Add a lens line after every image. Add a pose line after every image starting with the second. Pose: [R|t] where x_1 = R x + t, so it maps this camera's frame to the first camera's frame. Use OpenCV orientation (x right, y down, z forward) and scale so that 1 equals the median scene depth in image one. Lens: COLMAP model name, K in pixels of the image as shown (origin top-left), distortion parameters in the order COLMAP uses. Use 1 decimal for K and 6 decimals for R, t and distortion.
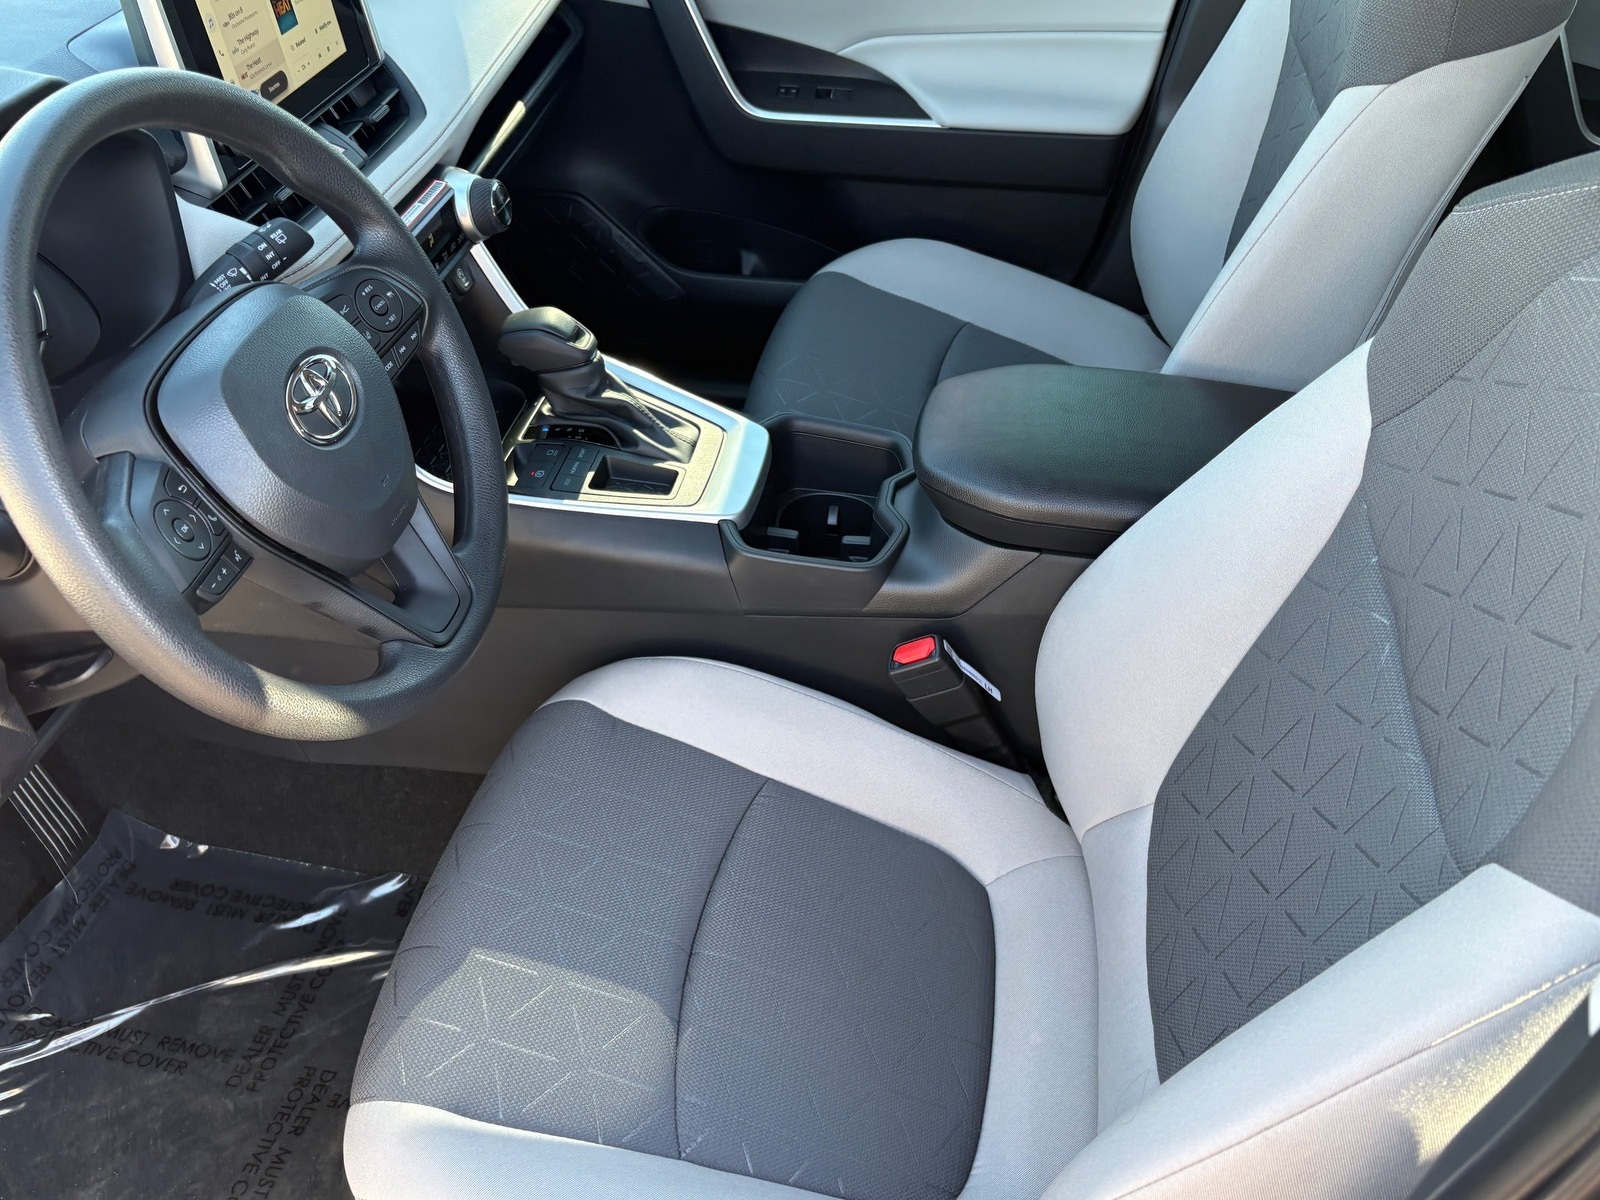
lens RADIAL K [[1416.6, 0, 811.4], [0, 1416.6, 610.2], [0, 0, 1]] dist [0.045643, -0.065957]
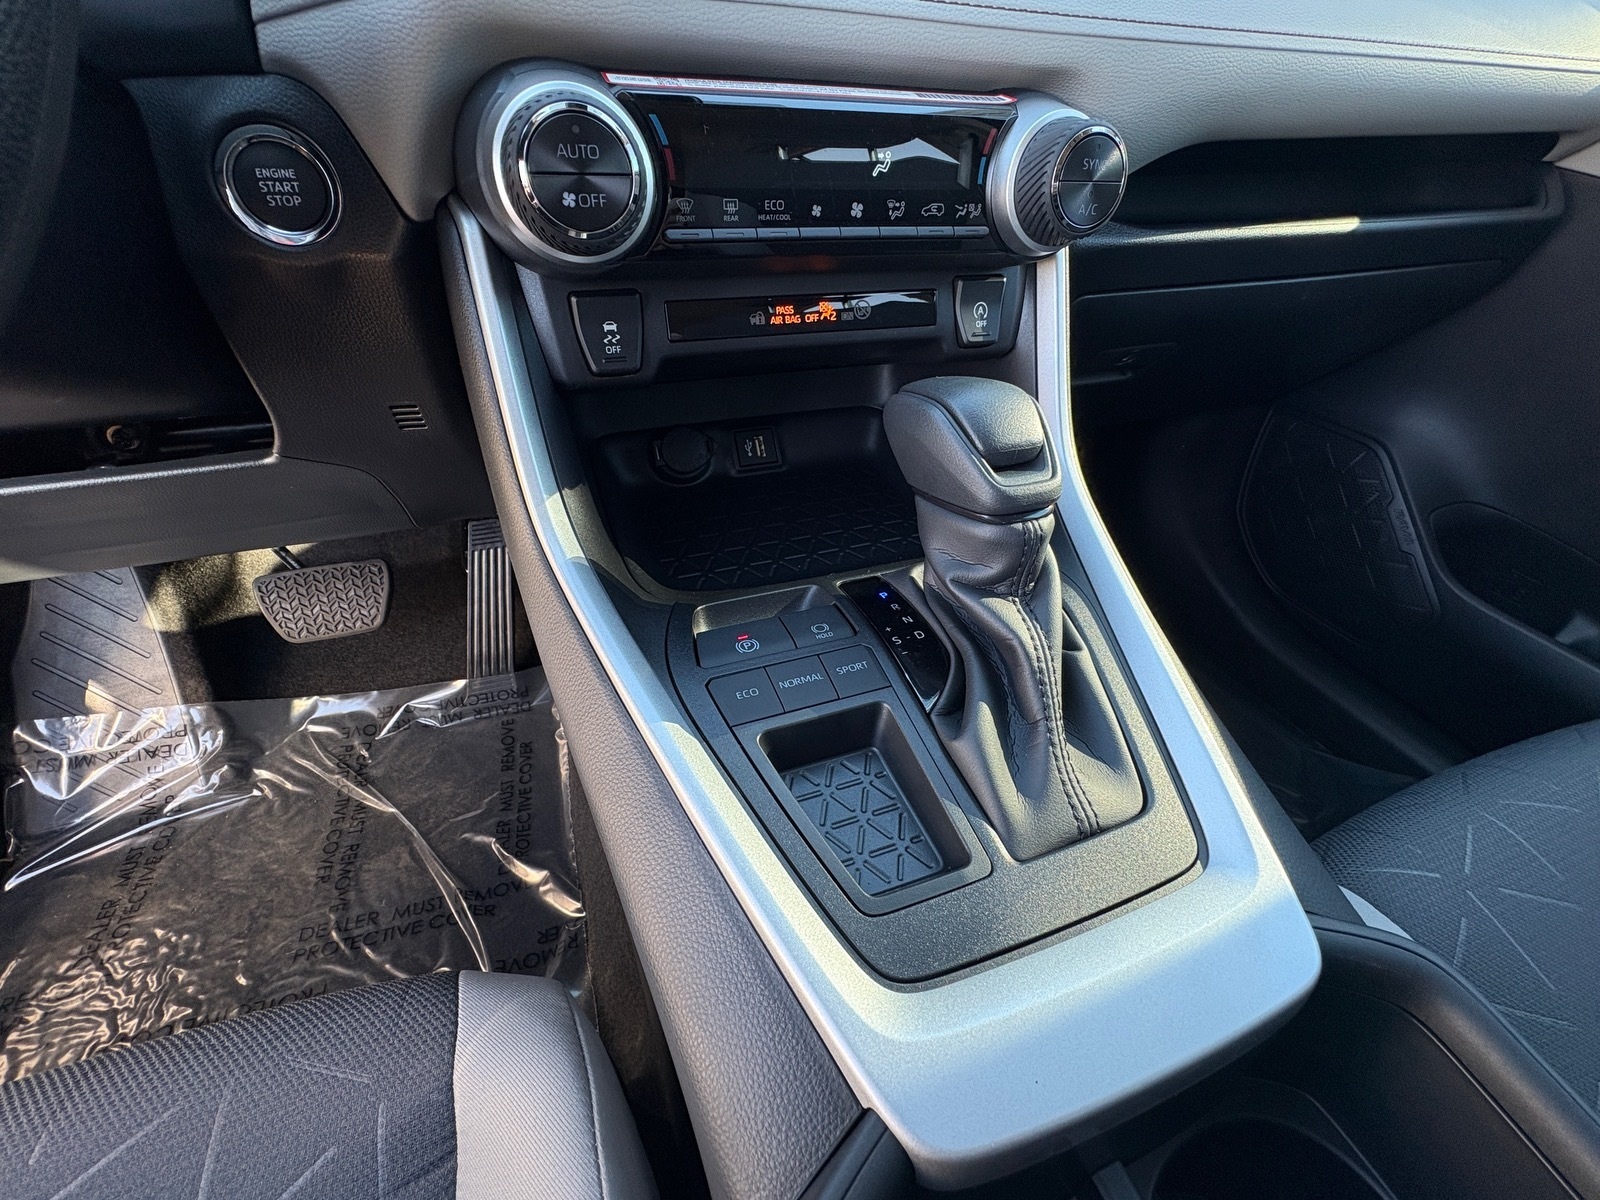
lens RADIAL K [[667.1, 0, 802.1], [0, 667.1, 599.4], [0, 0, 1]] dist [0.002649, -0.000208]
pose [[0.500234, 0.543492, -0.674079, -0.035899], [-0.580426, 0.788155, 0.204734, -0.166352], [0.642550, 0.288838, 0.709720, 0.842659]]
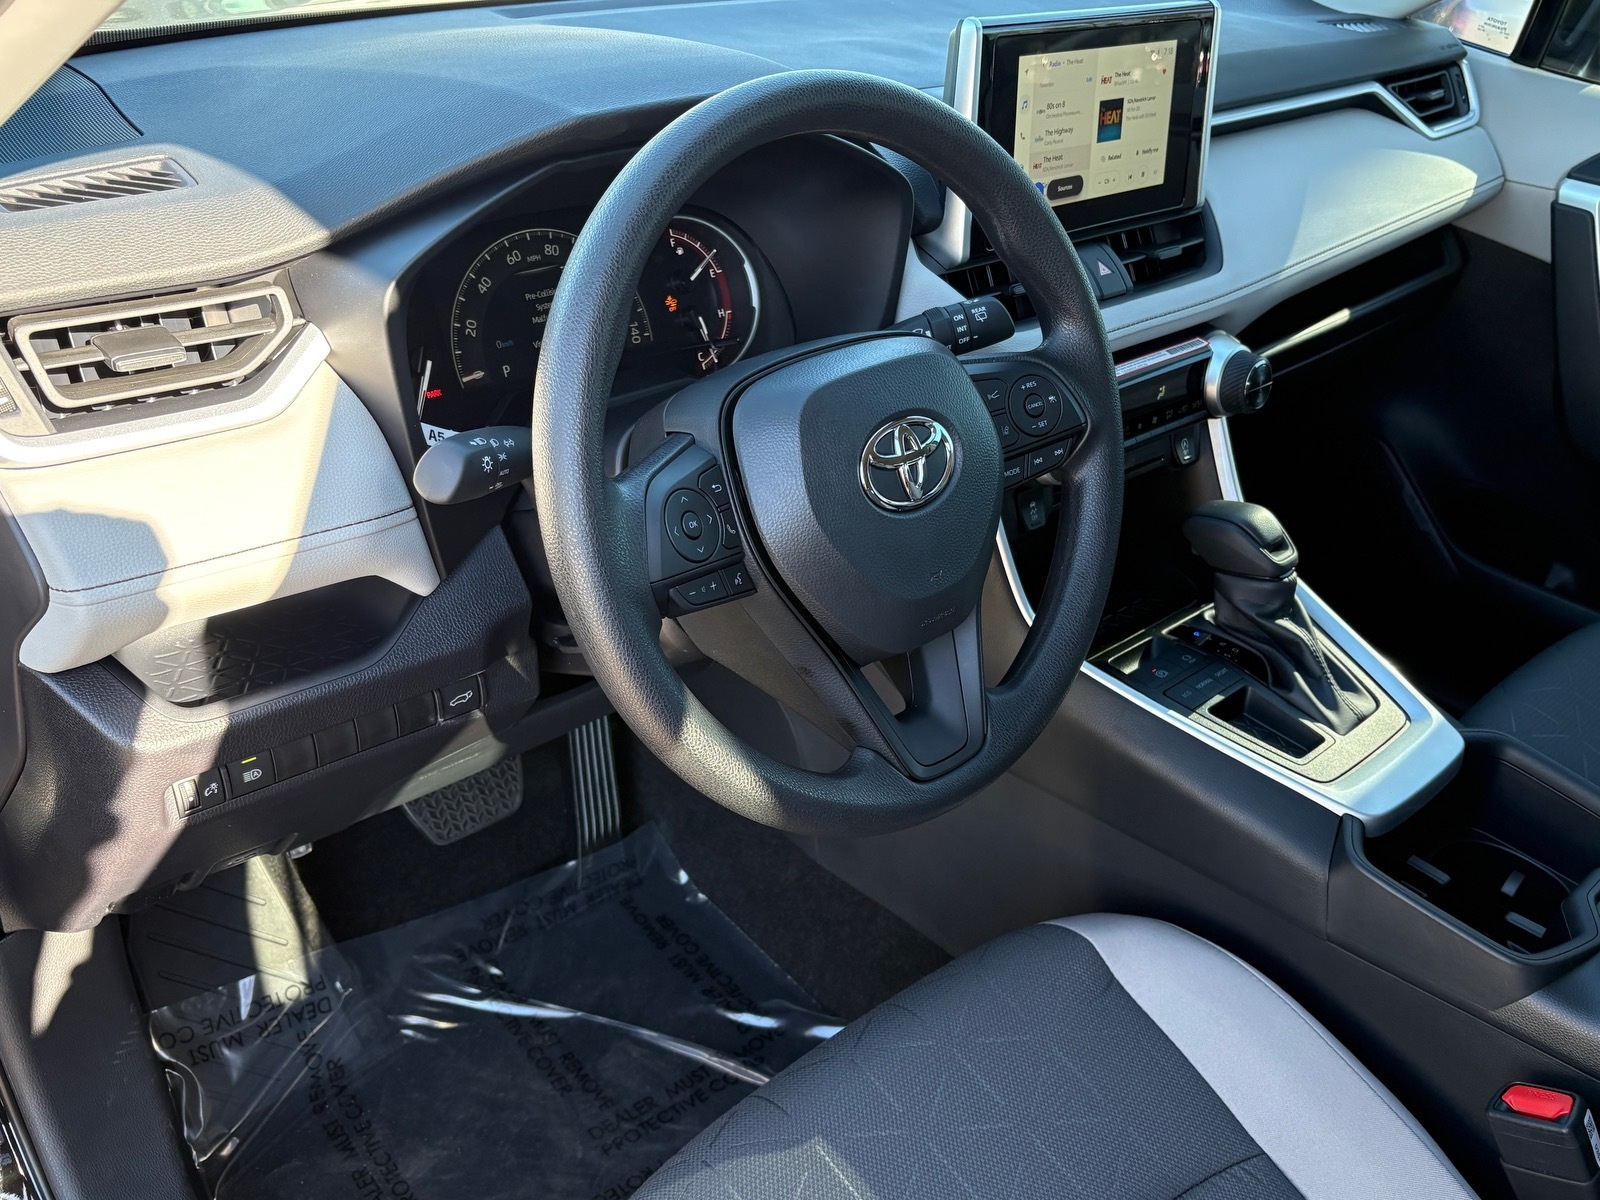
lens RADIAL K [[1416.6, 0, 797.3], [0, 1416.6, 598.9], [0, 0, 1]] dist [0.045643, -0.065957]
pose [[0.787158, 0.357658, -0.502458, 0.048217], [-0.437846, 0.897829, -0.046847, -0.000880], [0.434366, 0.256875, 0.863332, 0.158512]]
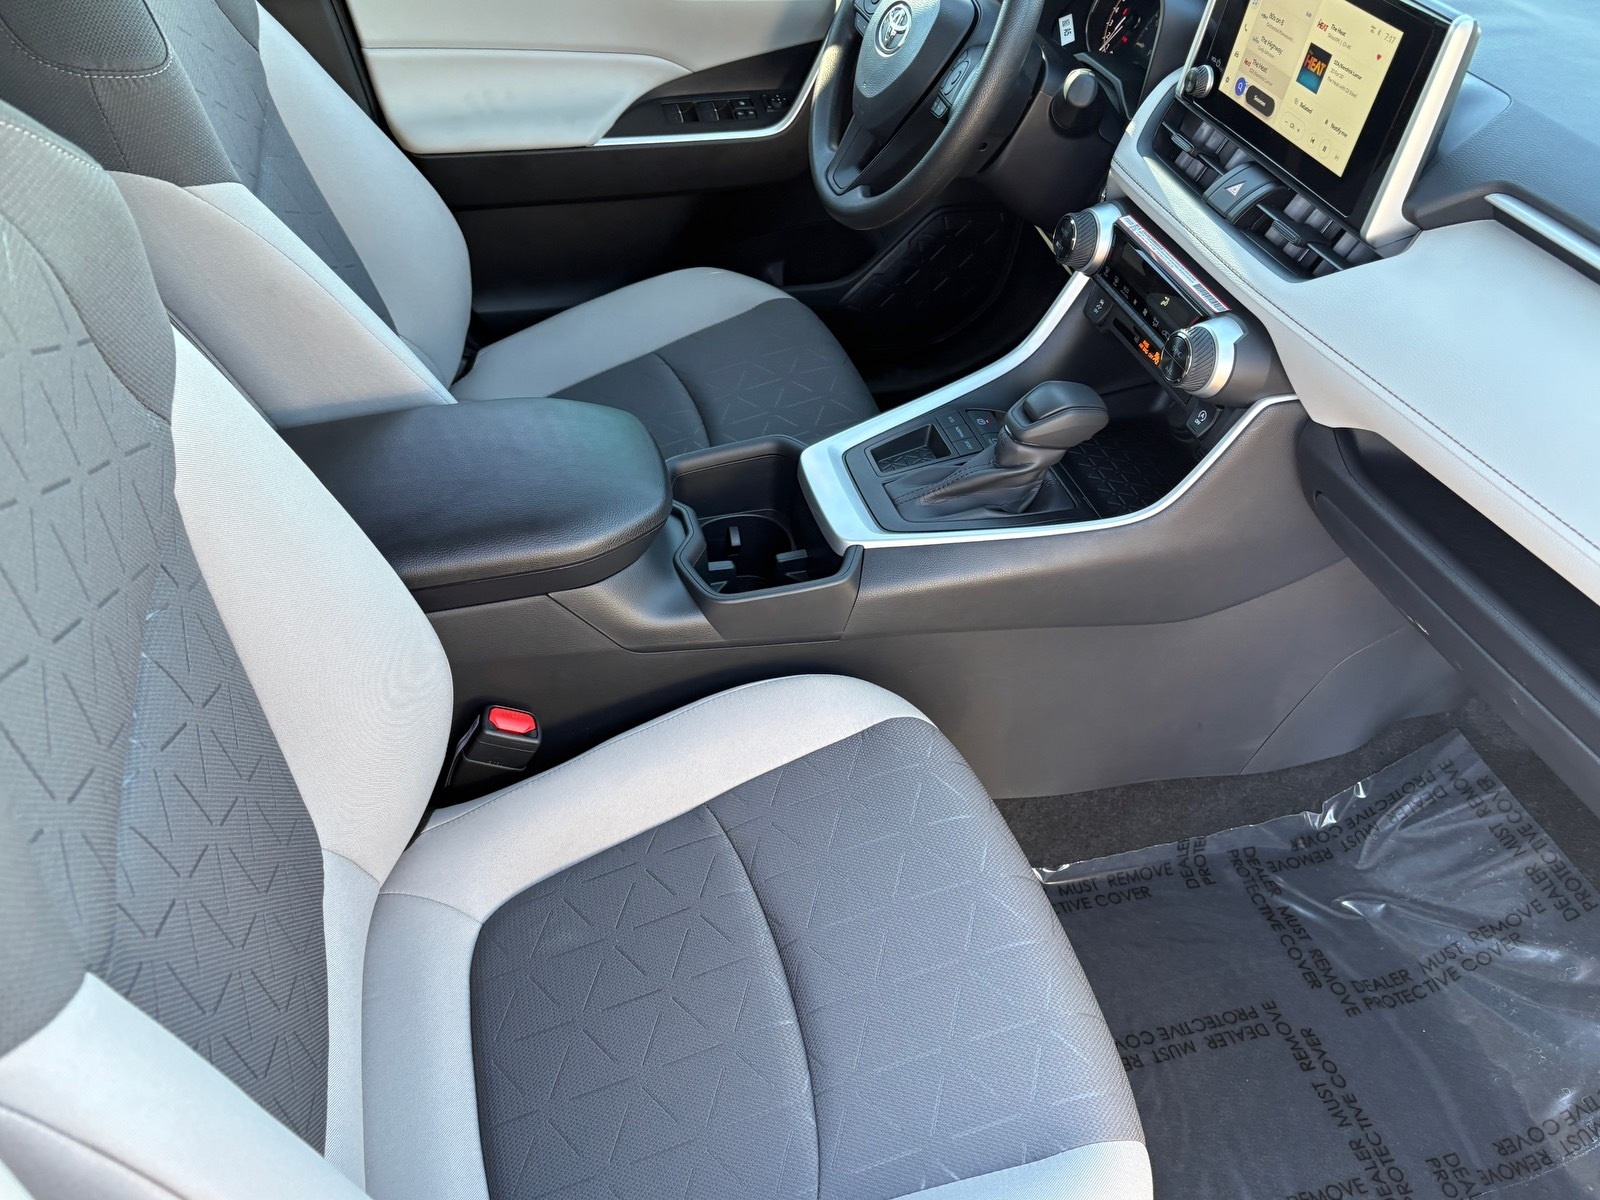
lens RADIAL K [[1332.4, 0, 811.6], [0, 1332.4, 589.6], [0, 0, 1]] dist [0.015602, 0.003600]
pose [[-0.899699, 0.243965, -0.361971, 0.323408], [-0.311346, 0.222557, 0.923868, -0.967397], [0.305950, 0.943901, -0.124277, 1.202478]]
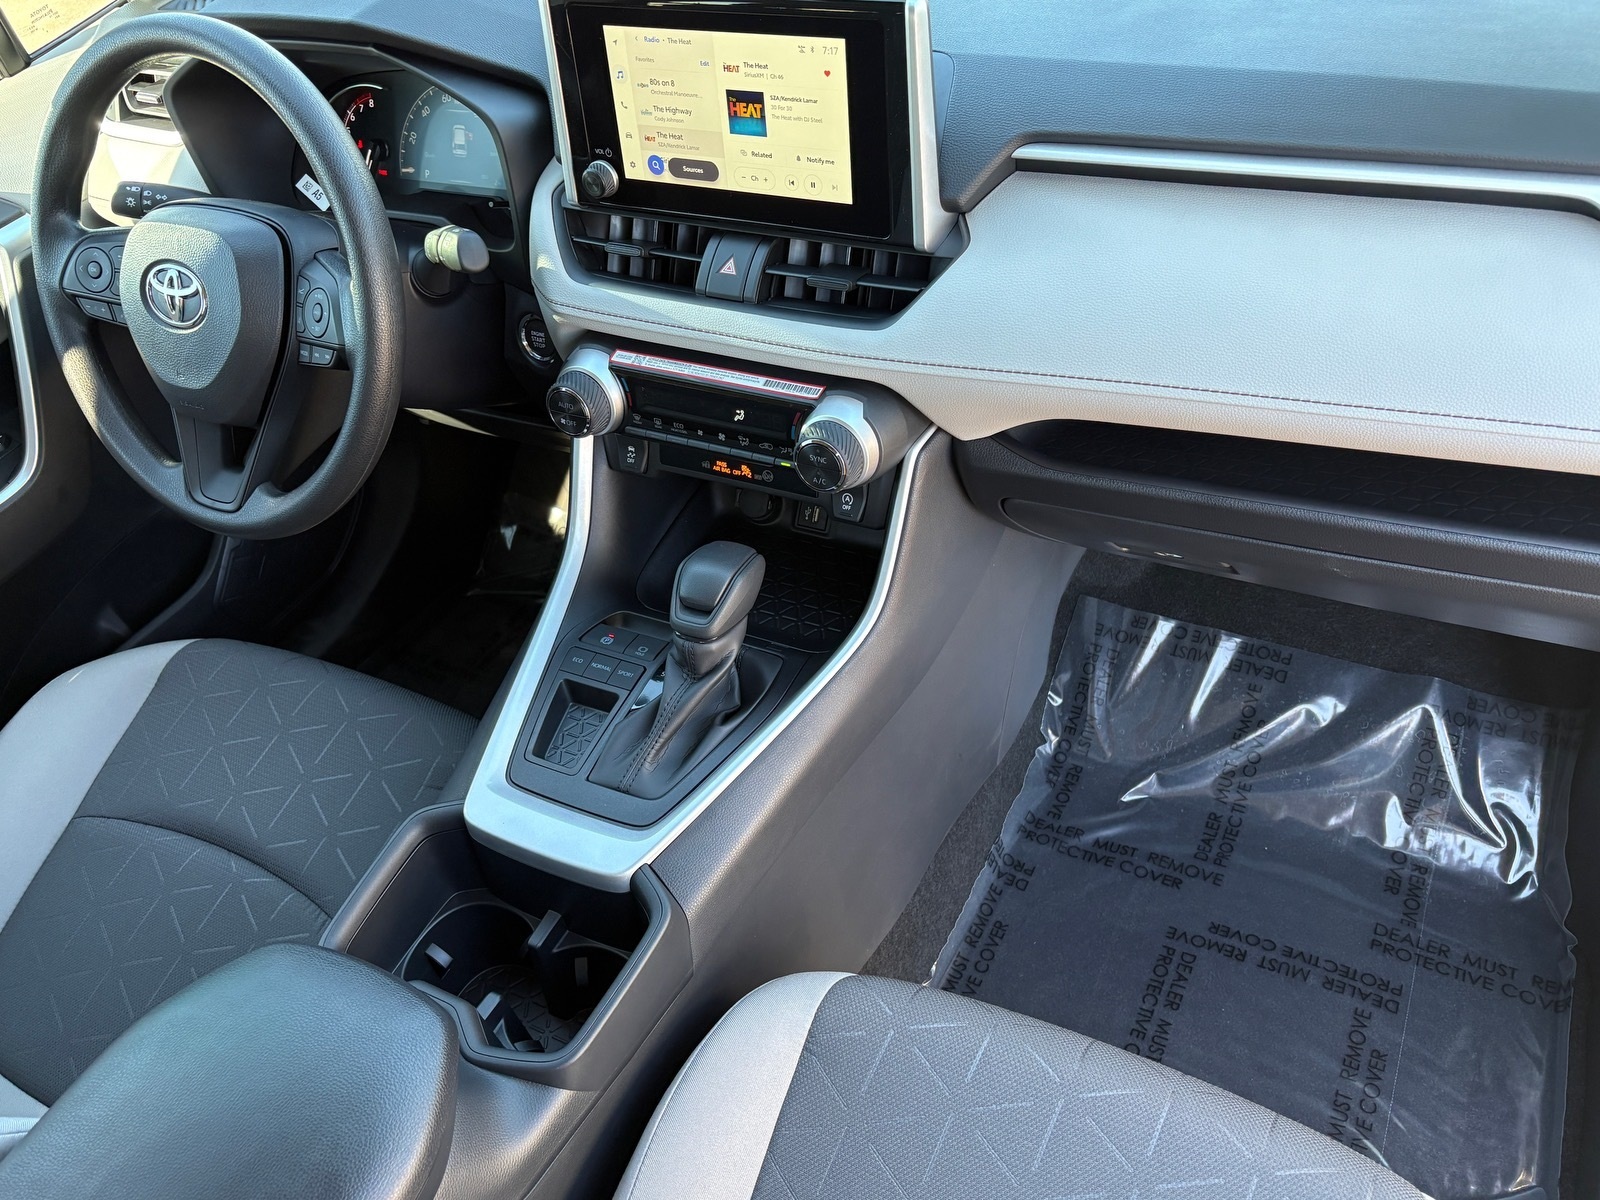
lens RADIAL K [[1332.4, 0, 807.5], [0, 1332.4, 600.6], [0, 0, 1]] dist [0.015602, 0.003600]
pose [[-0.302904, 0.662720, -0.684873, 0.327518], [-0.493689, 0.505580, 0.707574, -0.767870], [0.815181, 0.552441, 0.174035, 0.939084]]
